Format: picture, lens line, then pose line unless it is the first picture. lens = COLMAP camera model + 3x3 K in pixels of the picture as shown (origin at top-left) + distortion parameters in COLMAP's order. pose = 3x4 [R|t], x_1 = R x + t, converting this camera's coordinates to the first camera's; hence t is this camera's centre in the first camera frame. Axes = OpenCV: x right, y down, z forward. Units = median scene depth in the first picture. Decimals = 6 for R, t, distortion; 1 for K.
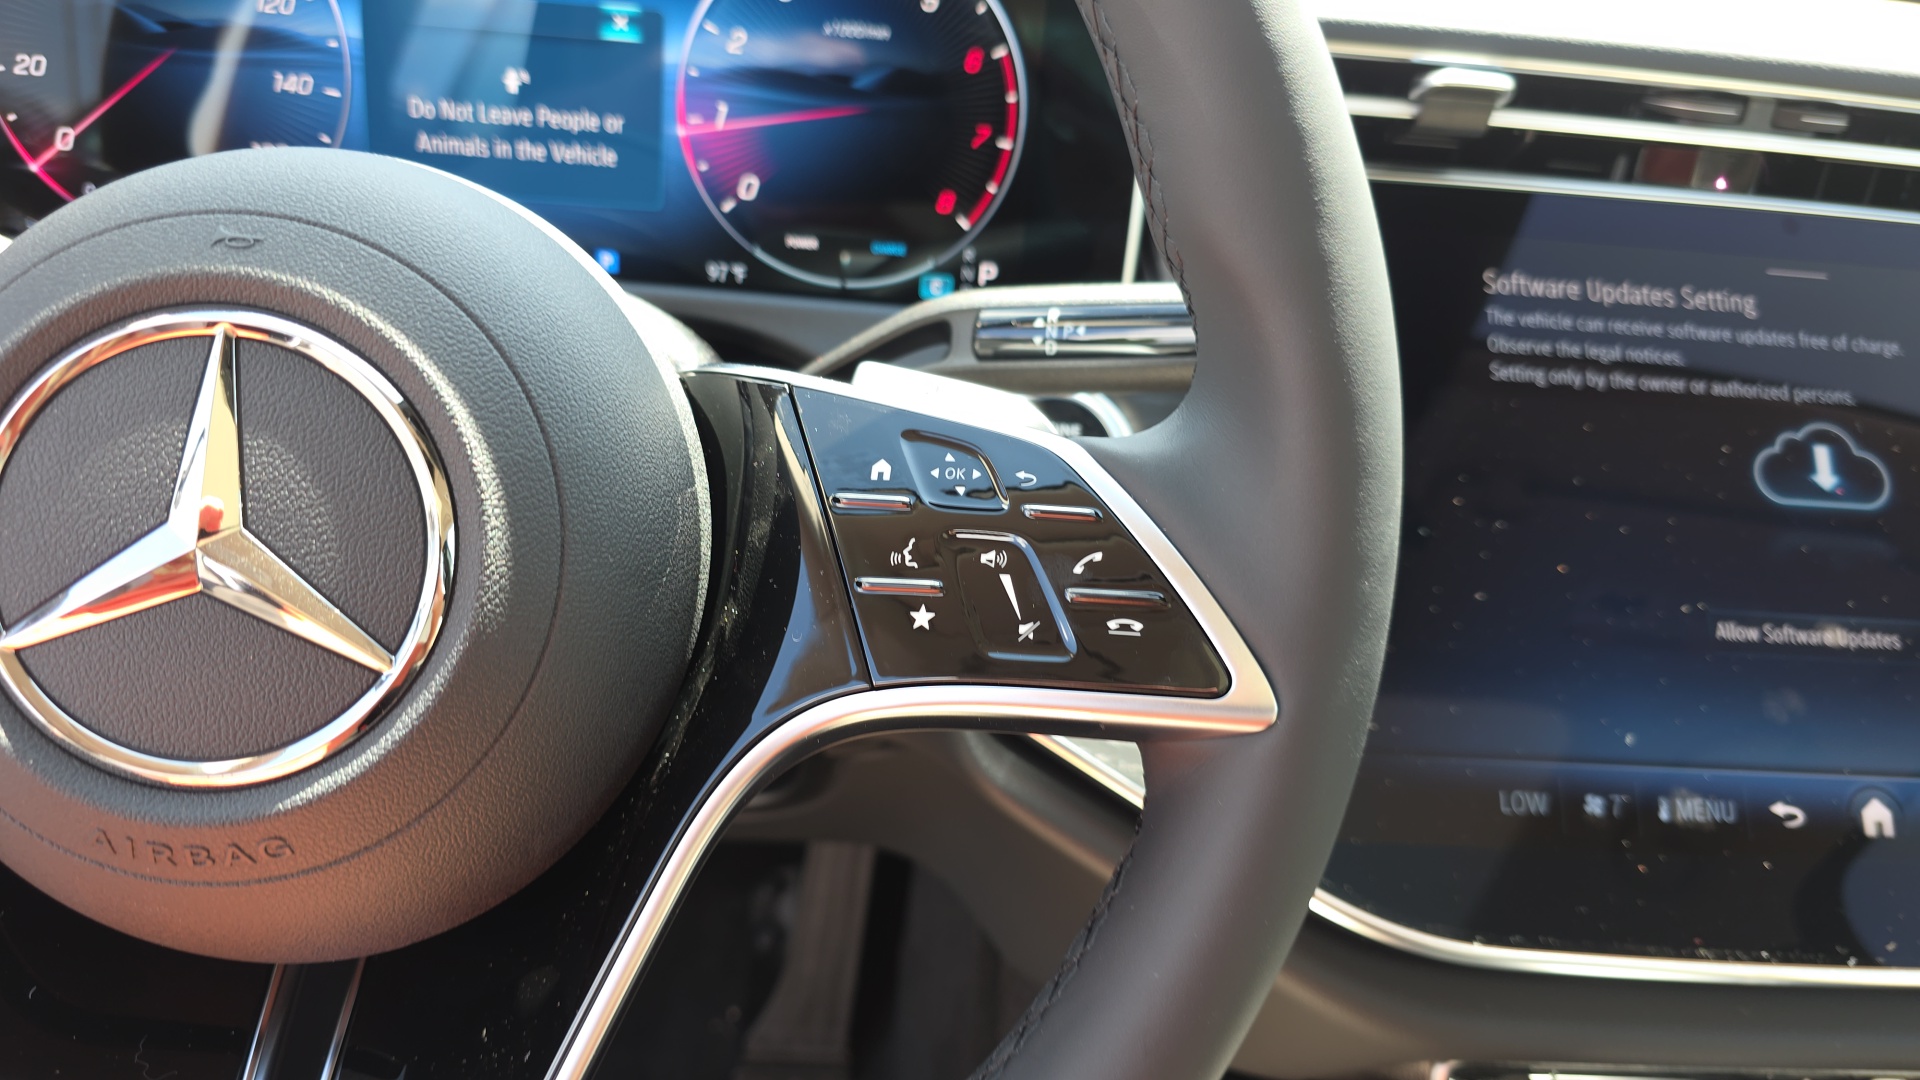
lens RADIAL K [[1272.0, 0, 919.0], [0, 1272.0, 542.5], [0, 0, 1]] dist [0.036345, -0.043925]
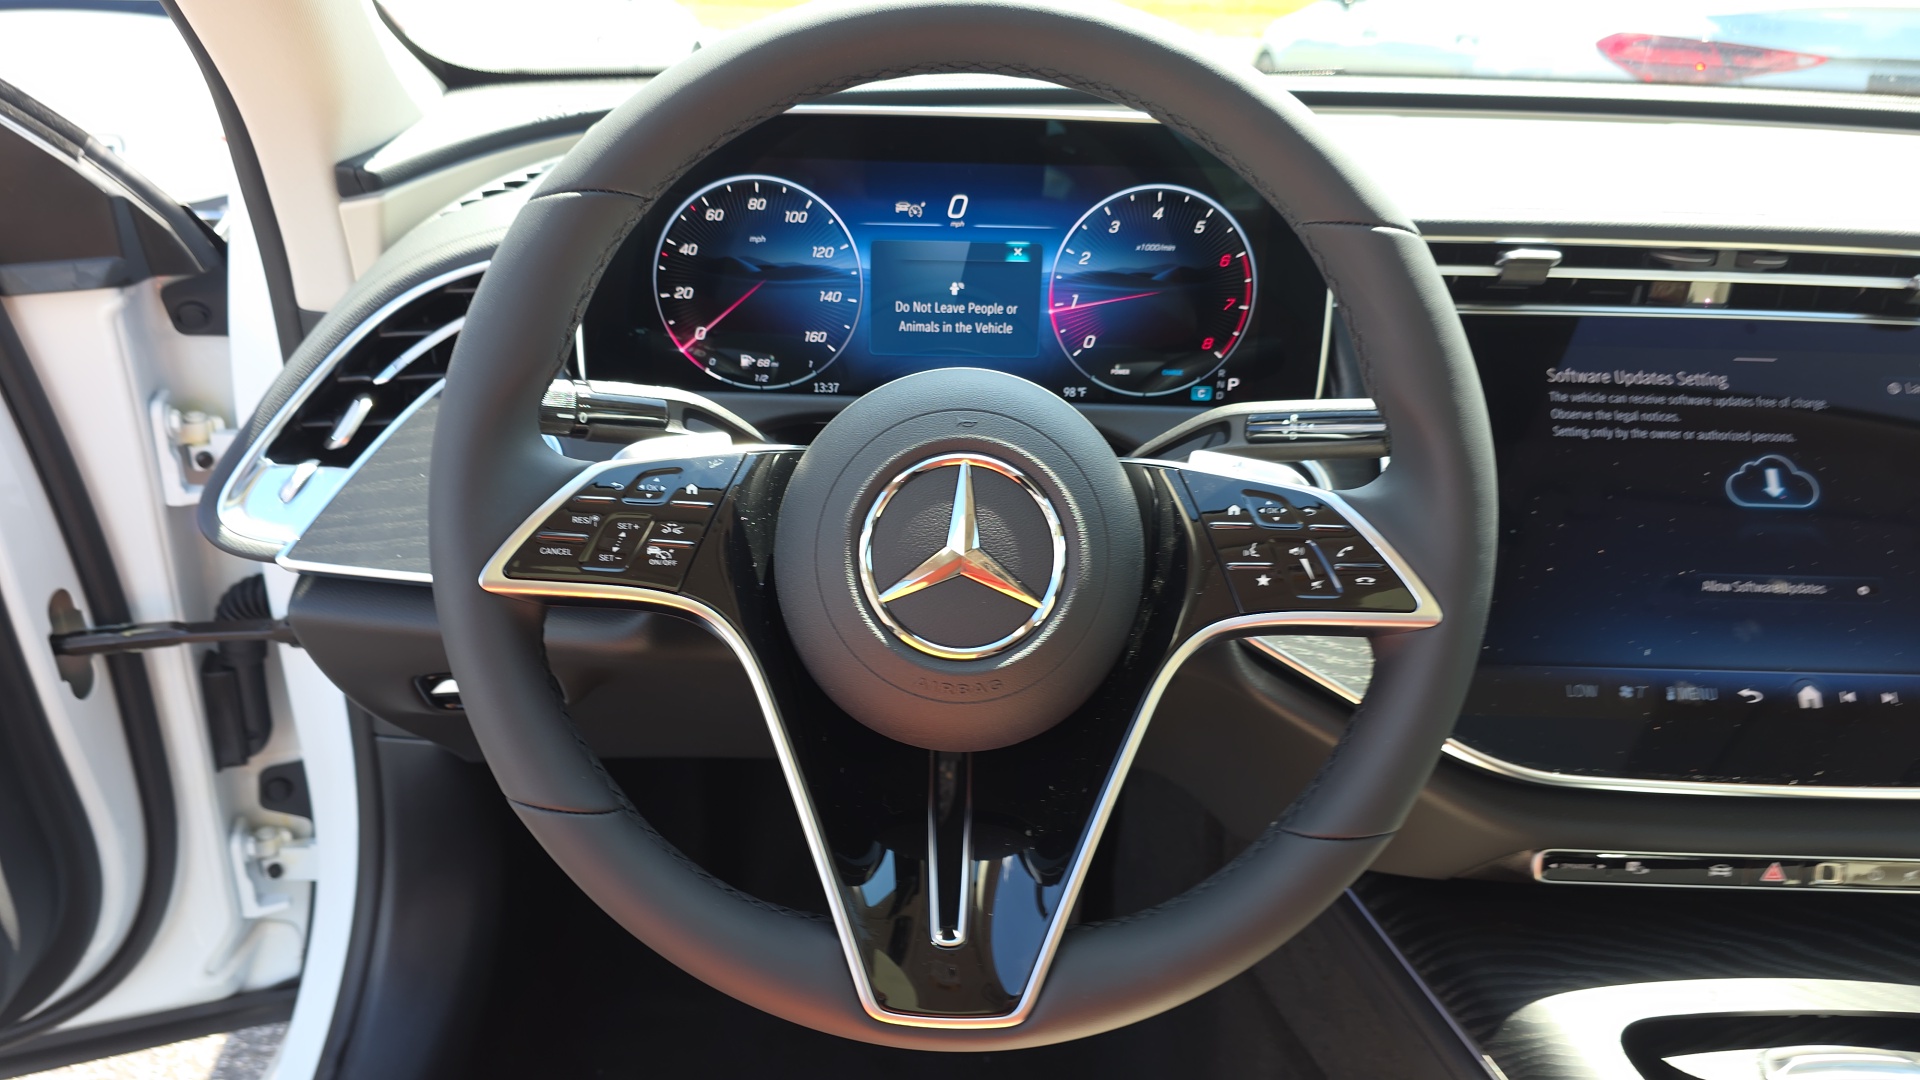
lens RADIAL K [[1272.0, 0, 924.5], [0, 1272.0, 547.5], [0, 0, 1]] dist [0.036345, -0.043925]
pose [[0.996959, -0.034749, -0.069753, -0.252961], [0.033740, 0.999309, -0.015588, 0.011951], [0.070247, 0.013187, 0.997442, -0.708543]]
